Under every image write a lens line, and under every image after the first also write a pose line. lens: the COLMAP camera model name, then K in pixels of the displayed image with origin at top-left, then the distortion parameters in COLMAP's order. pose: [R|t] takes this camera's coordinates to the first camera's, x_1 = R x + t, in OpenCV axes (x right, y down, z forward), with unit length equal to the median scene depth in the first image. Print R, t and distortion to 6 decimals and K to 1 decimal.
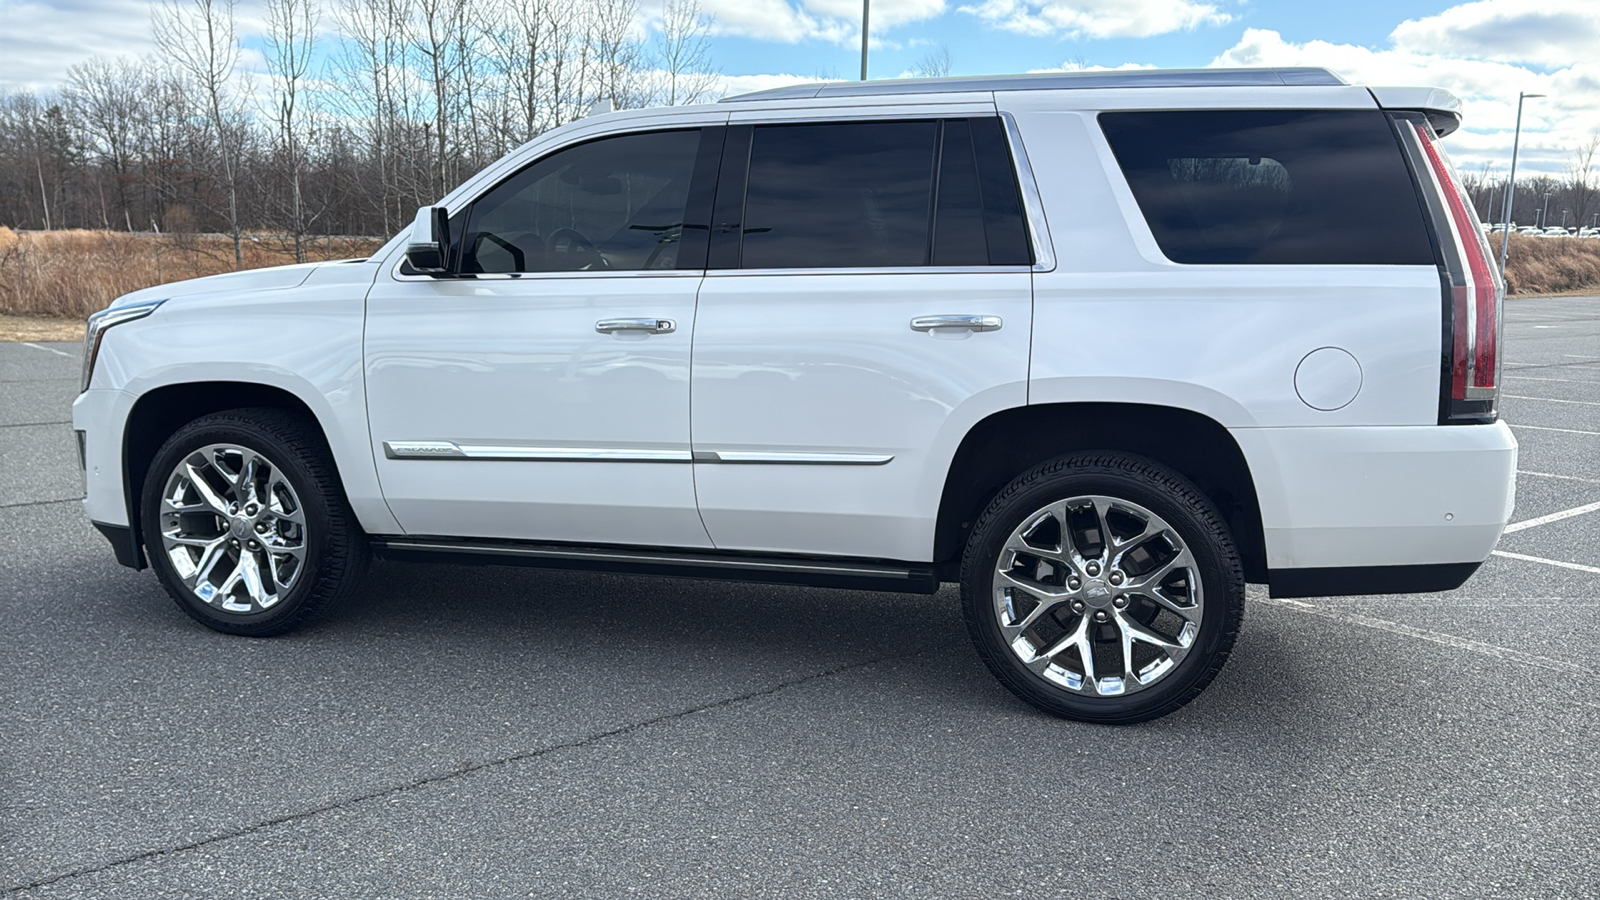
lens RADIAL K [[1357.0, 0, 819.3], [0, 1357.0, 477.3], [0, 0, 1]] dist [0.119035, -0.181068]
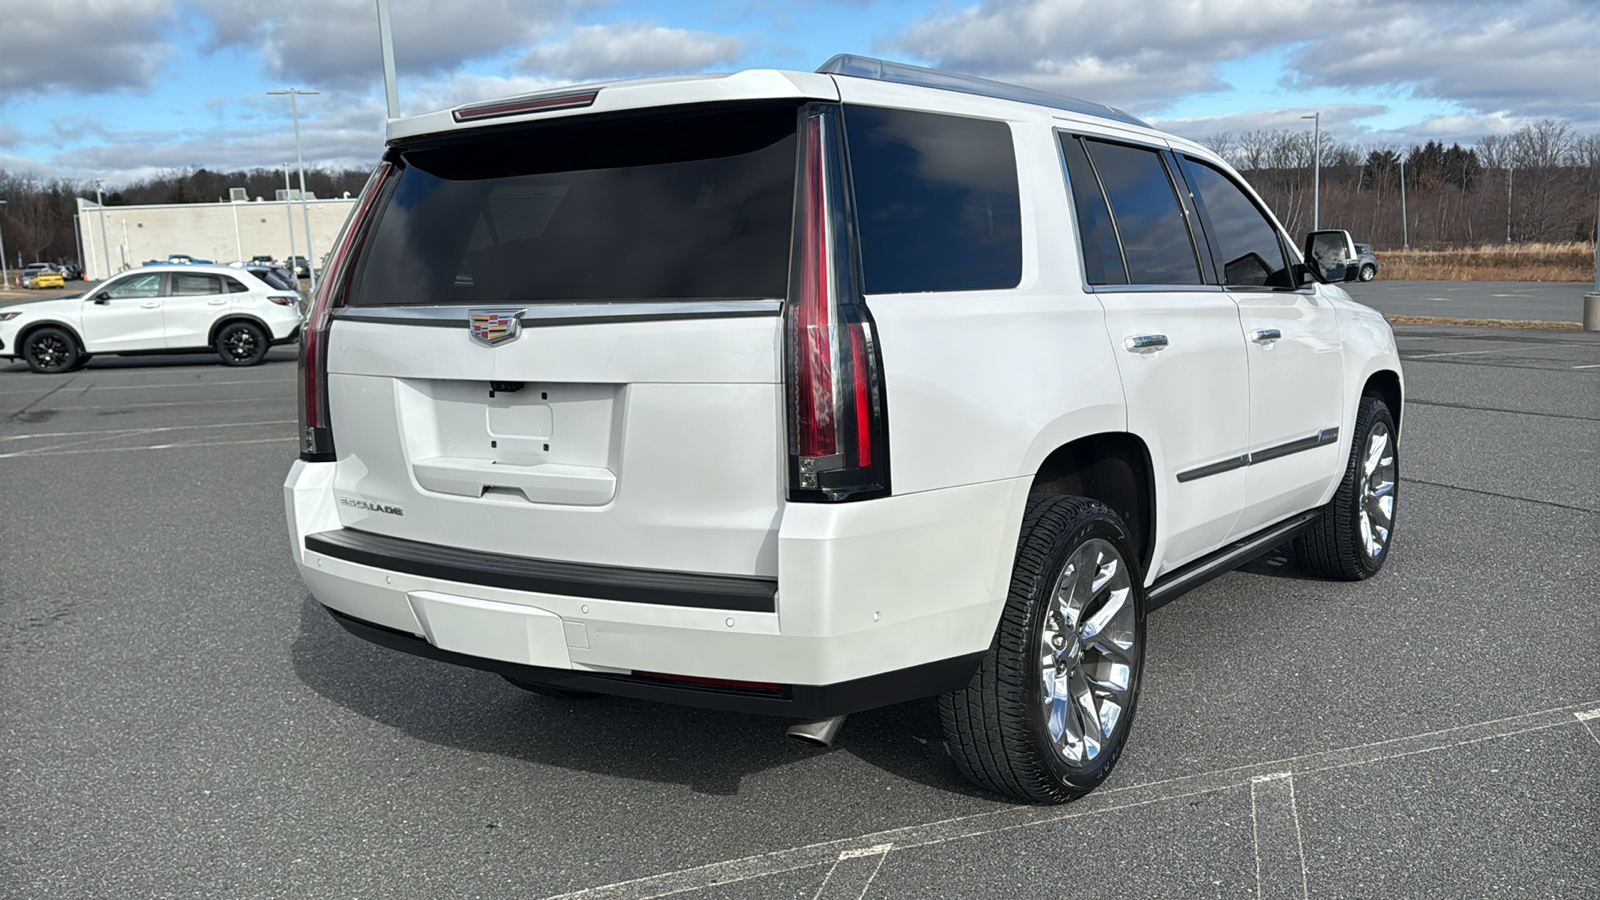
lens RADIAL K [[1357.0, 0, 823.0], [0, 1357.0, 448.5], [0, 0, 1]] dist [0.119035, -0.181068]
pose [[-0.312442, 0.120314, -0.942287, 1.178582], [-0.131743, 0.976873, 0.168413, -0.240380], [0.940757, 0.176759, -0.289365, 1.469403]]
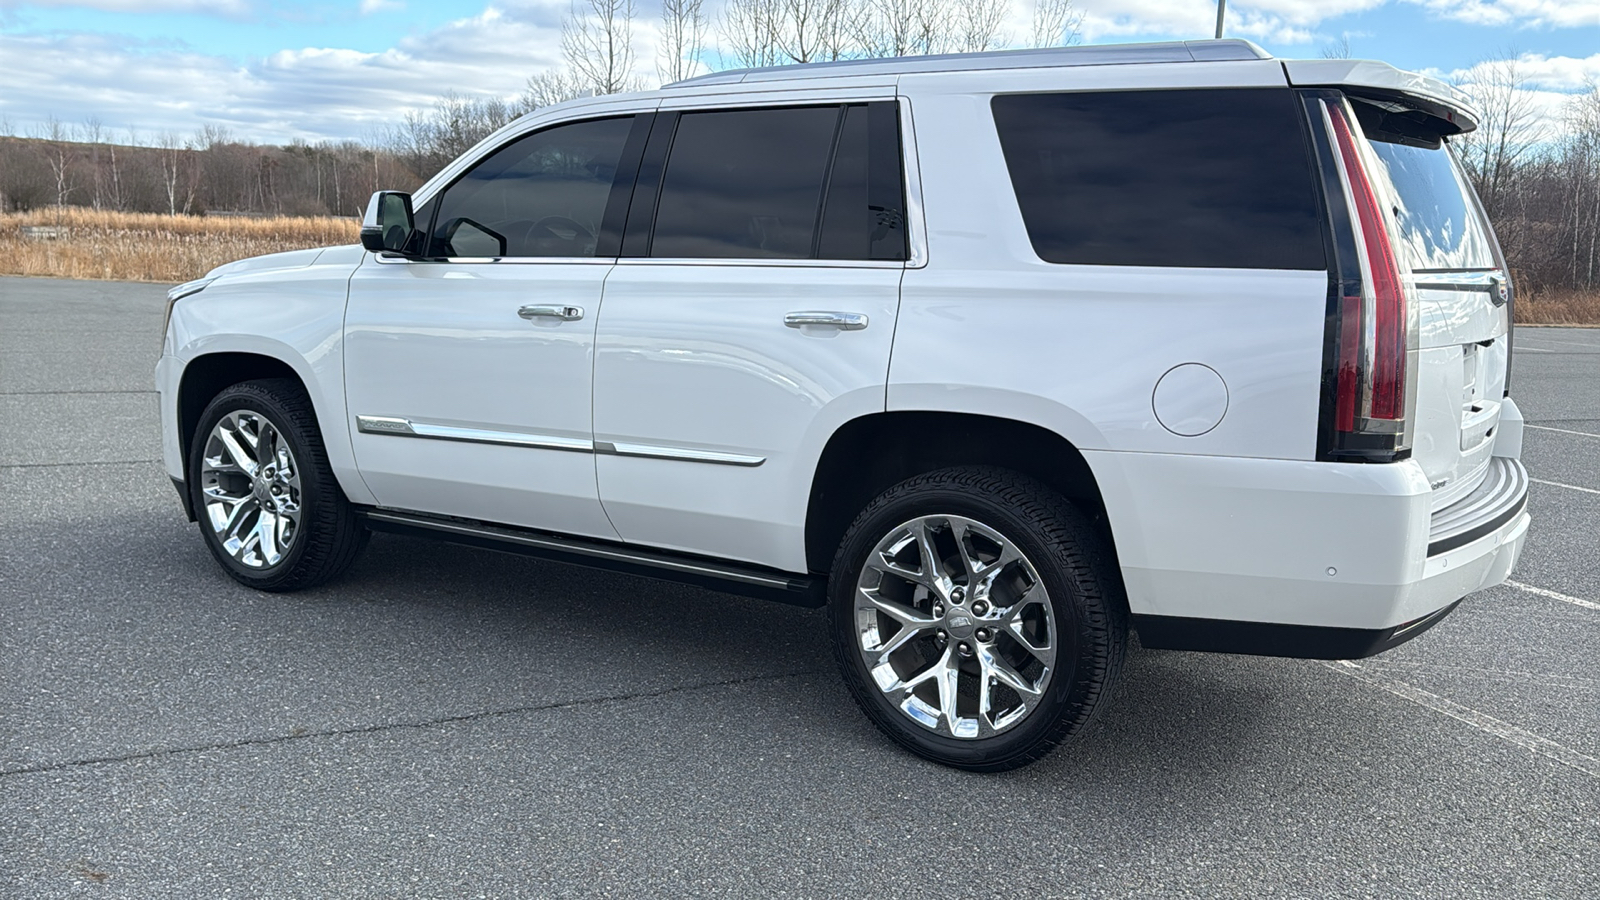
lens RADIAL K [[1357.0, 0, 826.3], [0, 1357.0, 451.4], [0, 0, 1]] dist [0.119035, -0.181068]
pose [[0.960036, 0.061624, -0.273007, 0.344165], [-0.066655, 0.997734, -0.009184, -0.014189], [0.271822, 0.027014, 0.961968, 0.099021]]
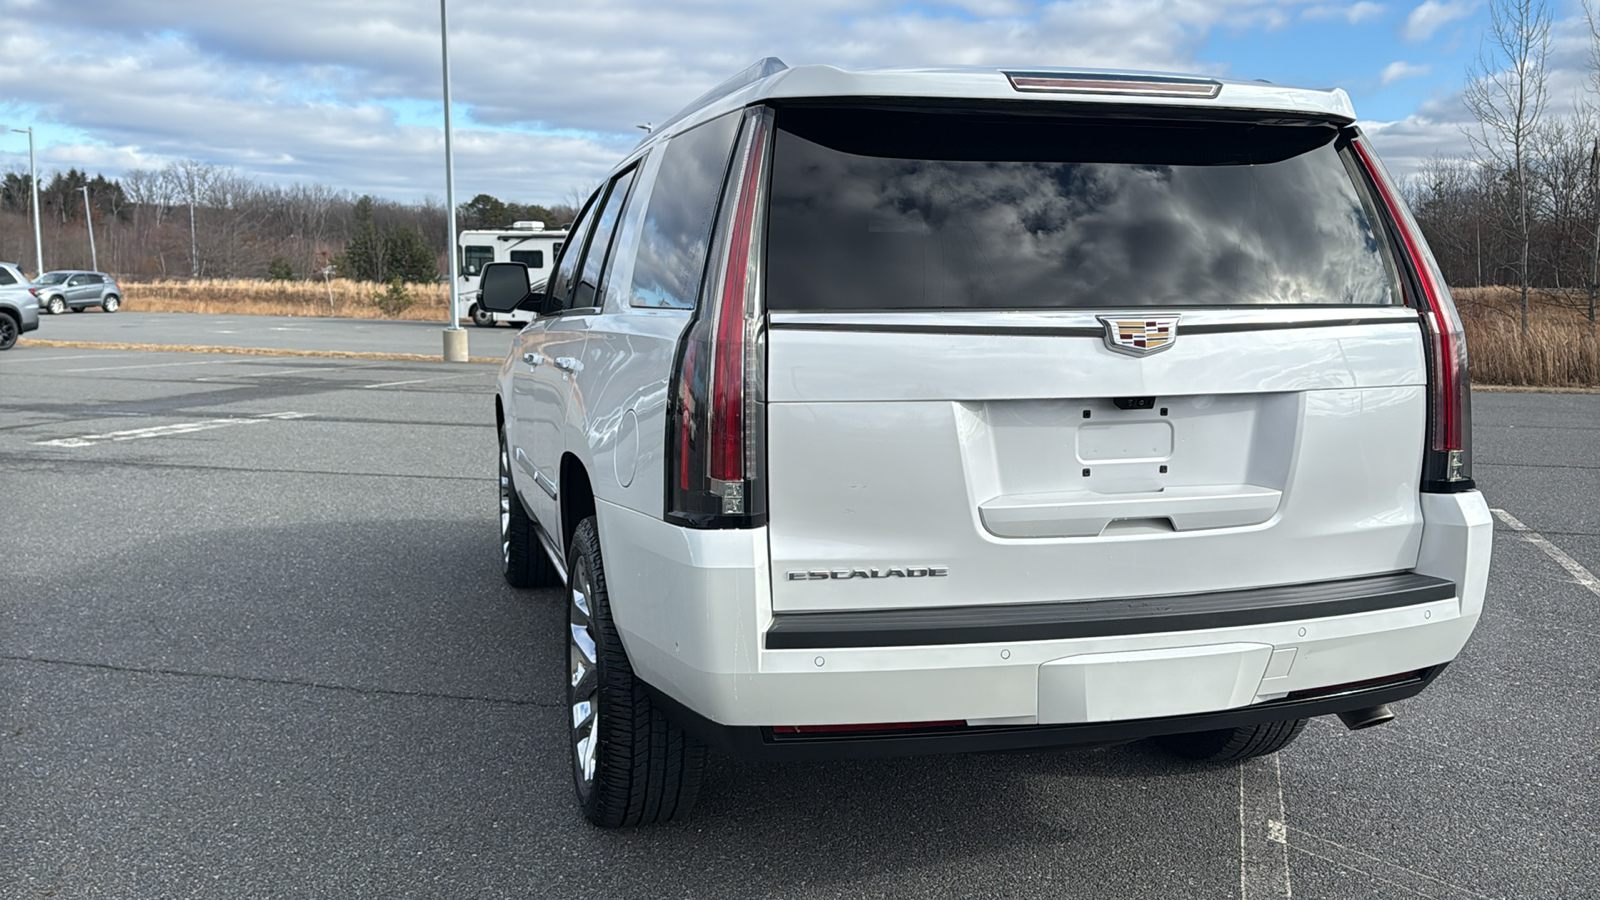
lens RADIAL K [[1357.0, 0, 826.5], [0, 1357.0, 443.1], [0, 0, 1]] dist [0.119035, -0.181068]
pose [[0.555087, 0.085116, -0.827426, 0.977689], [-0.138506, 0.990321, 0.008955, -0.087103], [0.820179, 0.109633, 0.561504, 0.574681]]
